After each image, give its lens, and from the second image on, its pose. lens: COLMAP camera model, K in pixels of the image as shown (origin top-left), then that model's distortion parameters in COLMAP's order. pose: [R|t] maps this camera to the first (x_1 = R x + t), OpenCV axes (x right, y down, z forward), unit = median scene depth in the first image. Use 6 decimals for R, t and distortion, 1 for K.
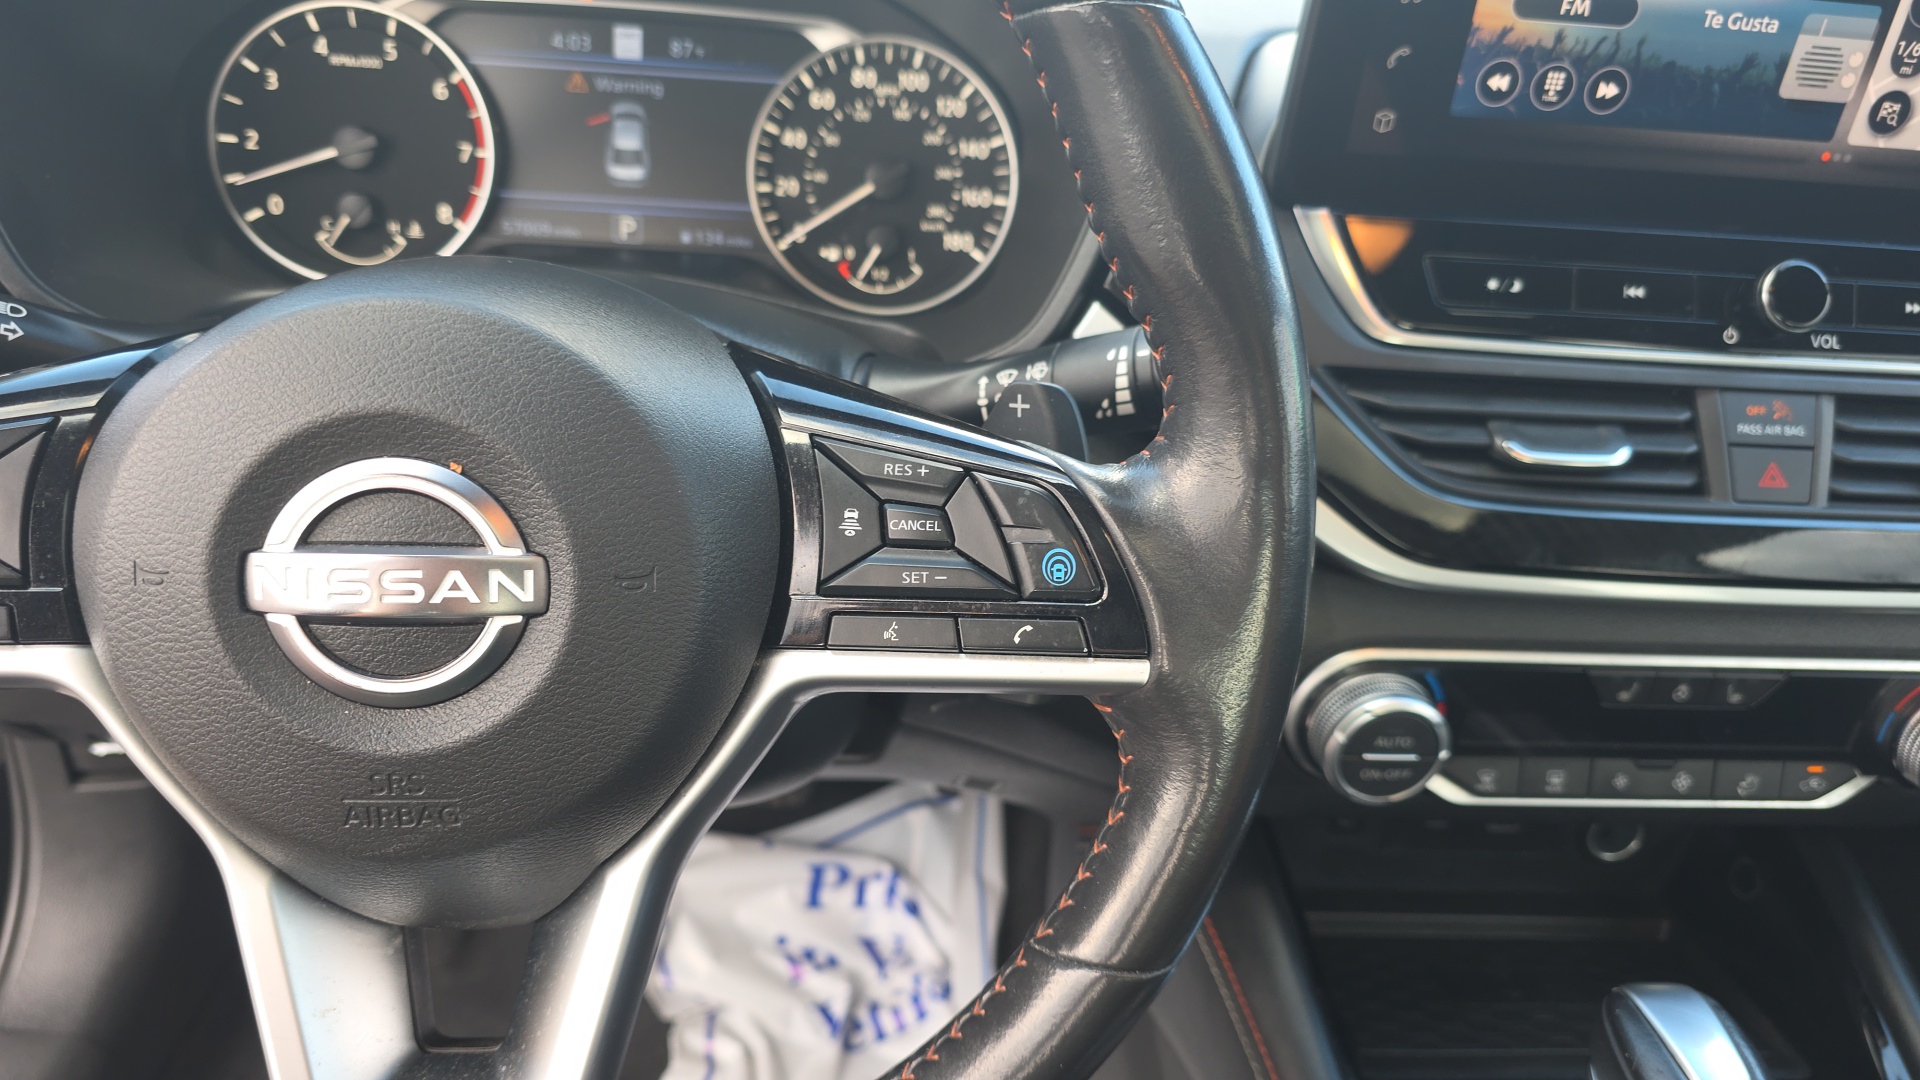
lens RADIAL K [[1354.0, 0, 959.2], [0, 1354.0, 563.1], [0, 0, 1]] dist [0.023372, -0.044201]
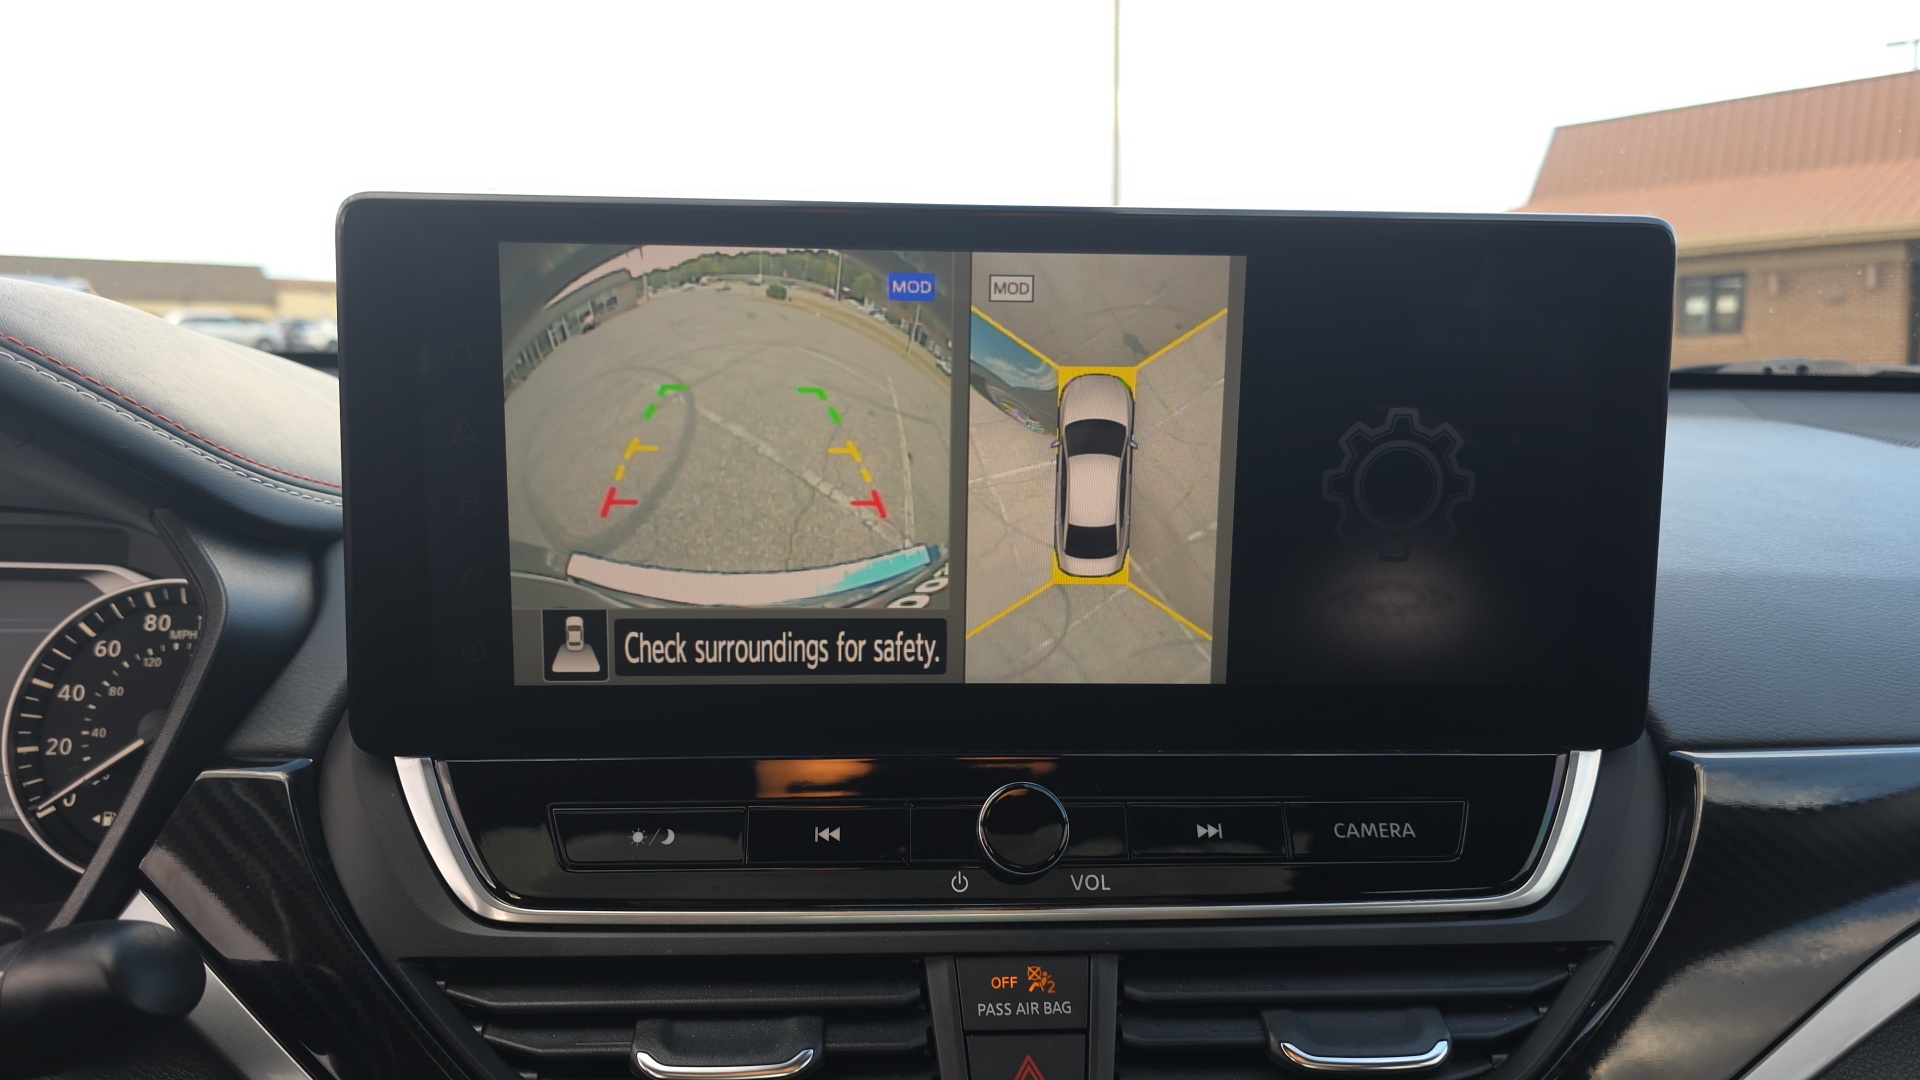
lens RADIAL K [[1337.3, 0, 943.9], [0, 1337.3, 531.0], [0, 0, 1]] dist [0.048040, -0.068783]
pose [[0.997990, -0.061424, -0.015587, 0.477345], [0.051229, 0.926765, -0.372133, -0.056159], [0.037303, 0.370587, 0.928049, 0.172700]]
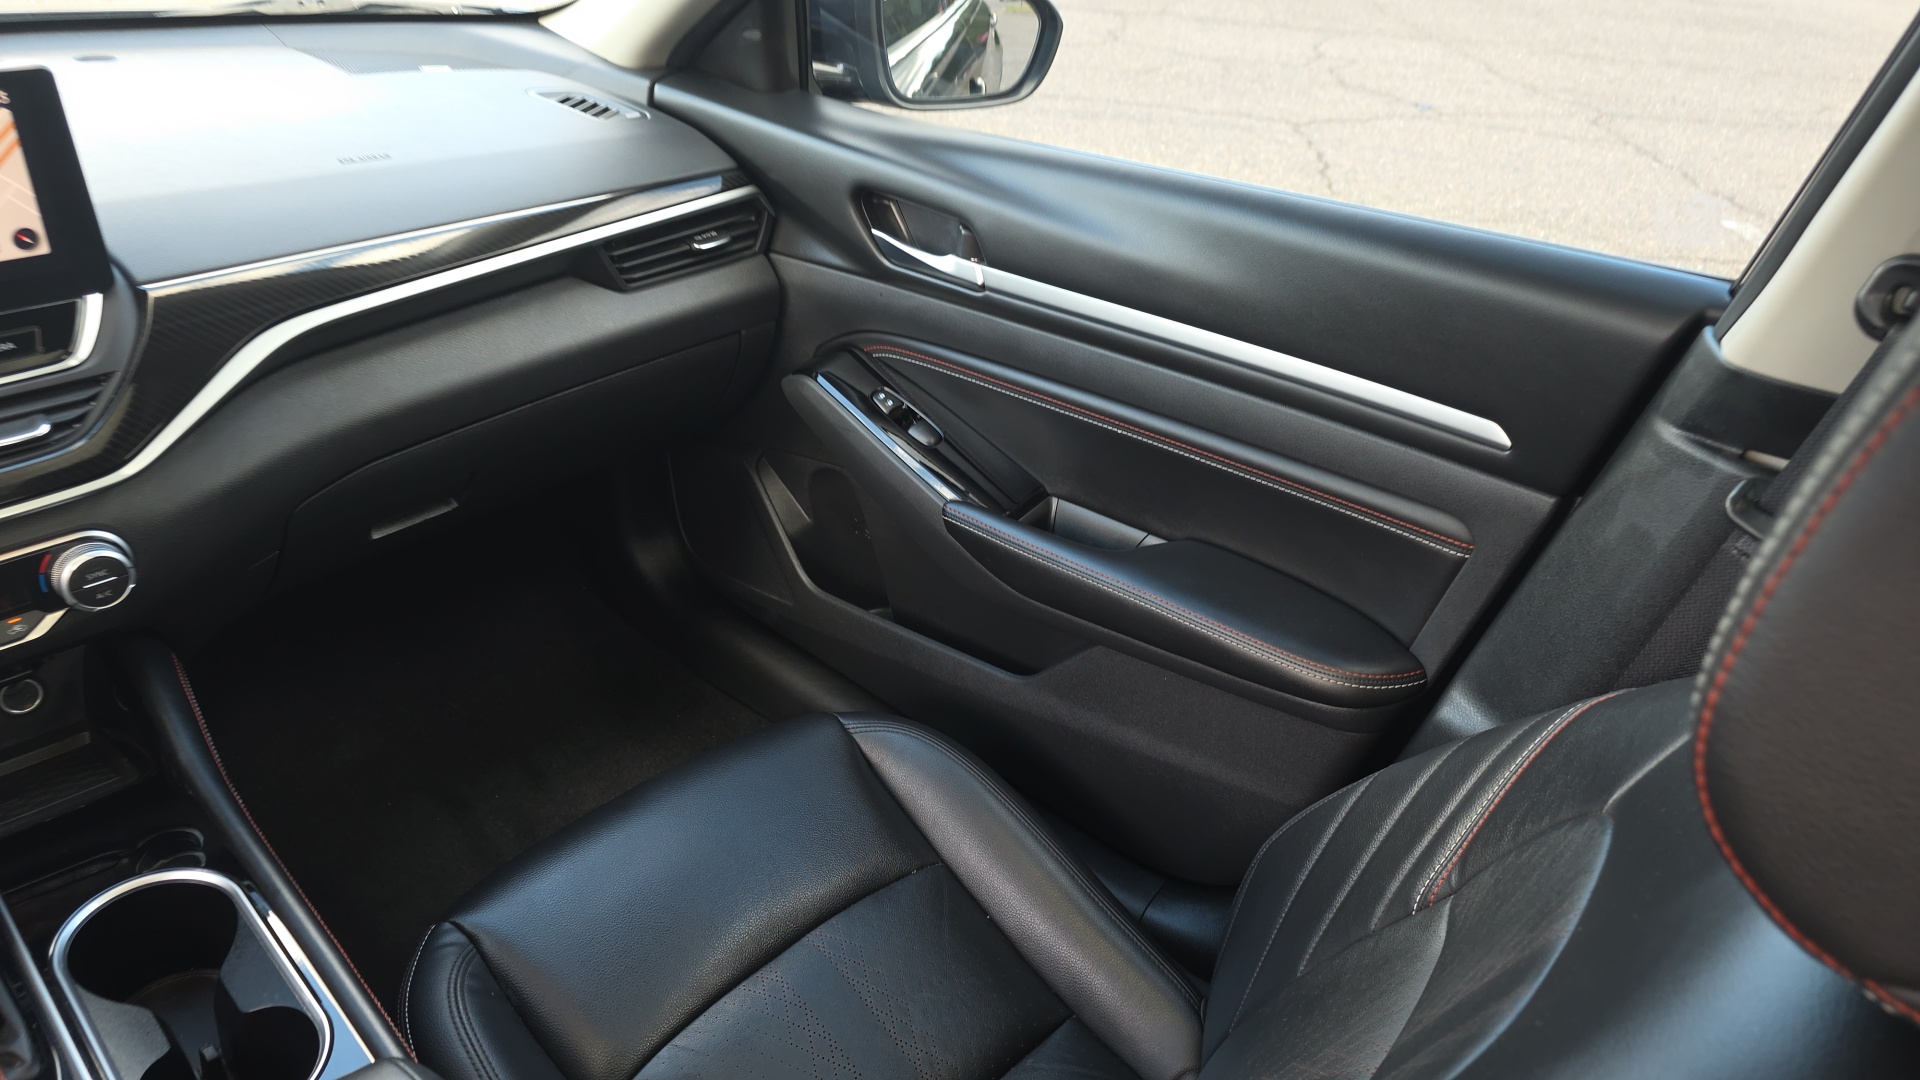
lens RADIAL K [[1301.0, 0, 963.9], [0, 1301.0, 530.2], [0, 0, 1]] dist [0.055392, -0.052934]
pose [[0.722177, -0.366072, 0.586900, 0.508181], [0.339928, 0.926778, 0.159786, 0.170245], [-0.602419, 0.084110, 0.793736, -0.985715]]
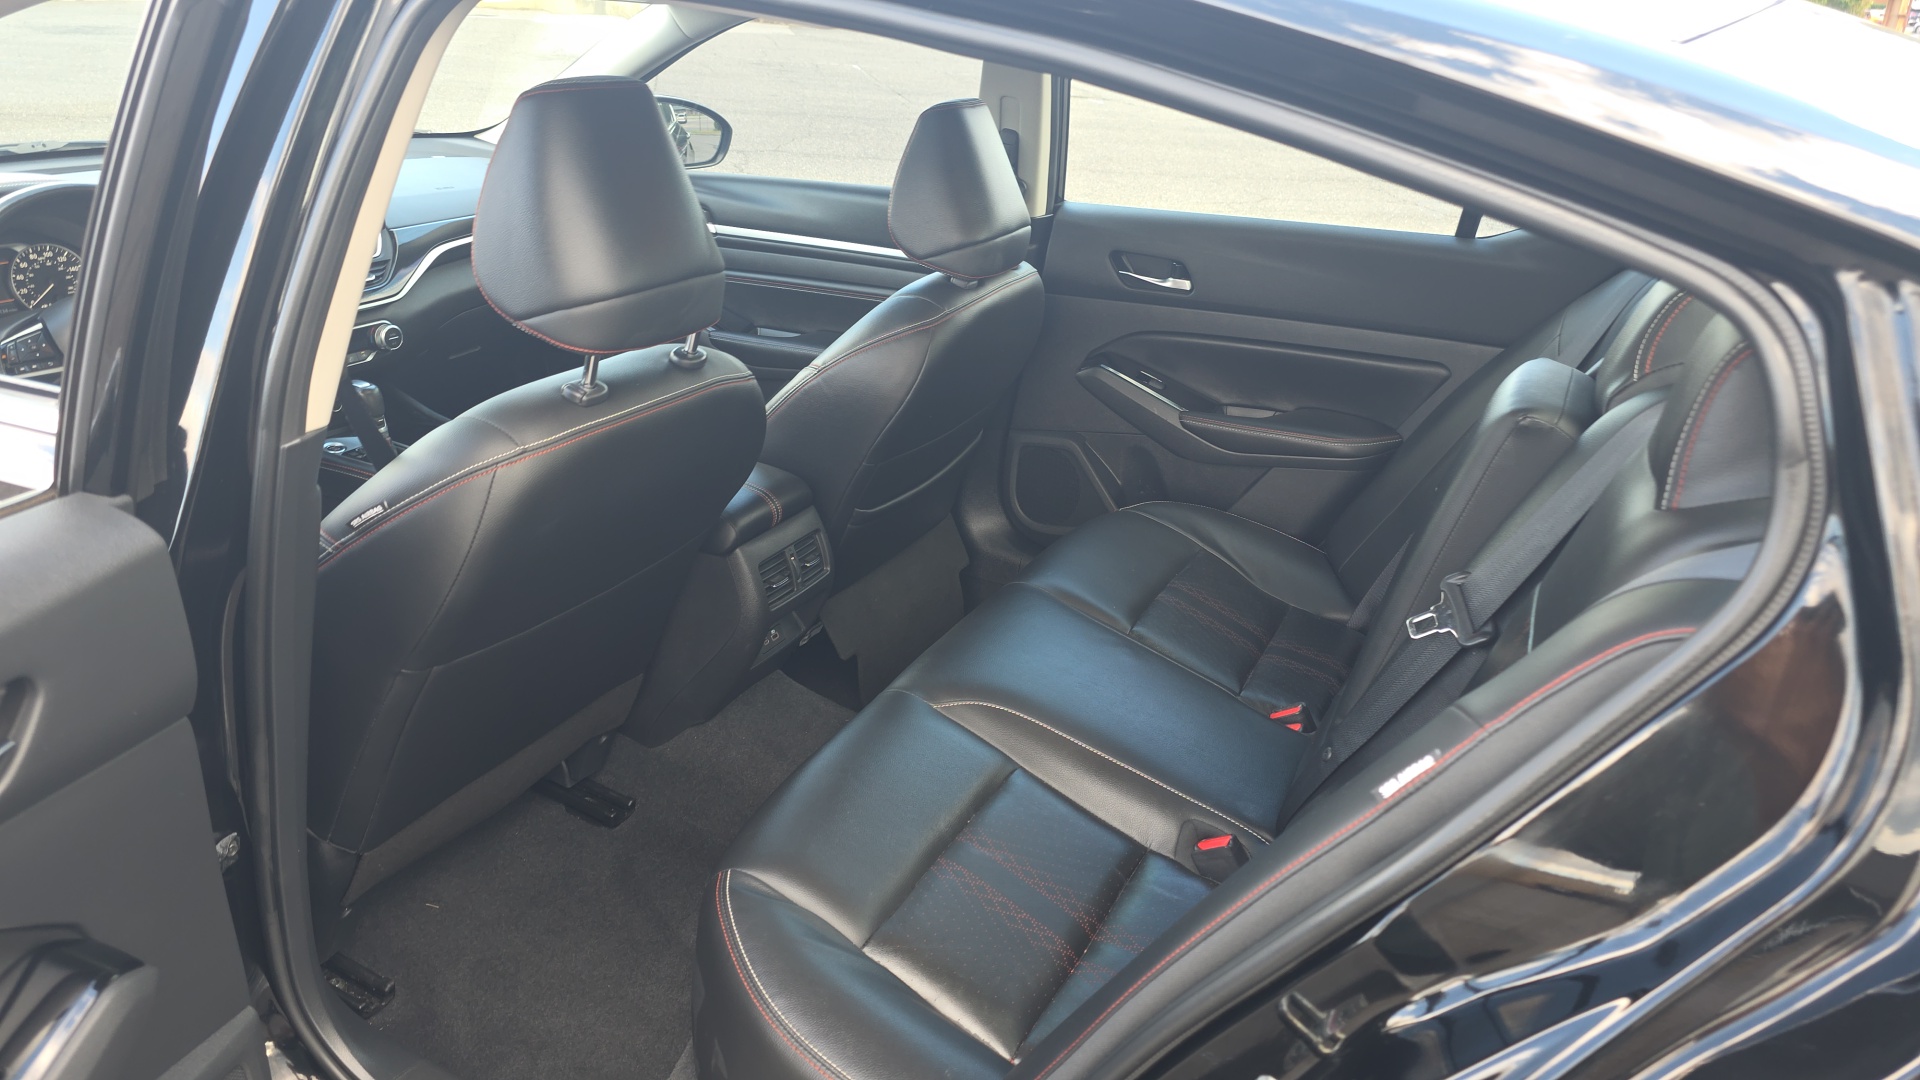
lens RADIAL K [[1301.0, 0, 963.9], [0, 1301.0, 530.2], [0, 0, 1]] dist [0.055392, -0.052934]
pose [[0.508478, -0.374232, 0.775500, -1.783100], [0.417187, 0.894924, 0.158322, 0.746677], [-0.753263, 0.243026, 0.611174, -2.756009]]
